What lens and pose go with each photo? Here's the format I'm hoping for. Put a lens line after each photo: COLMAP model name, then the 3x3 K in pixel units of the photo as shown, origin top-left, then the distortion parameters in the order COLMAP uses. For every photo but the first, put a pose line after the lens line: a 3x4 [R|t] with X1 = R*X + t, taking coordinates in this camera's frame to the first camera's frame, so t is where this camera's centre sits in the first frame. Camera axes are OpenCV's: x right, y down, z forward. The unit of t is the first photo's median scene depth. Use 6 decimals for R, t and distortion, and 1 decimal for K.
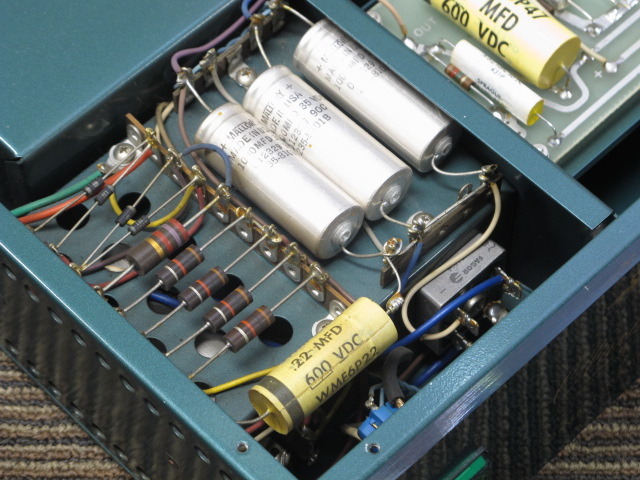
lens RADIAL K [[2130.1, 0, 320.0], [0, 2130.1, 240.0], [0, 0, 1]] dist [-0.060693, -0.608206]
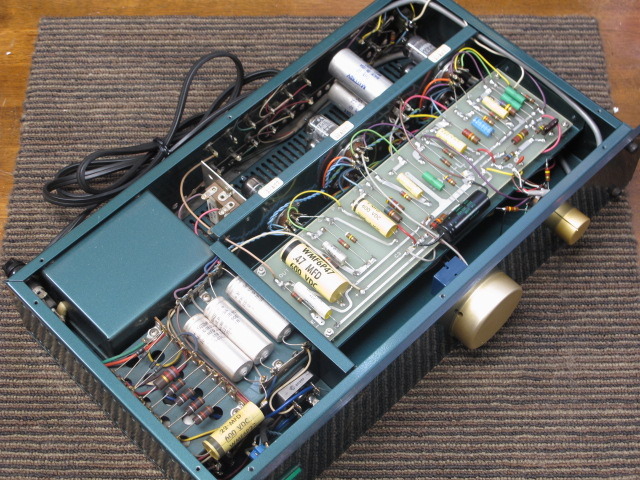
lens RADIAL K [[1182.7, 0, 320.0], [0, 1182.7, 240.0], [0, 0, 1]] dist [-0.023718, -0.026682]
pose [[0.999979, -0.002942, 0.005731, 0.087116], [0.002823, 0.999783, 0.020645, -0.174010], [-0.005791, -0.020628, 0.999770, -0.319106]]
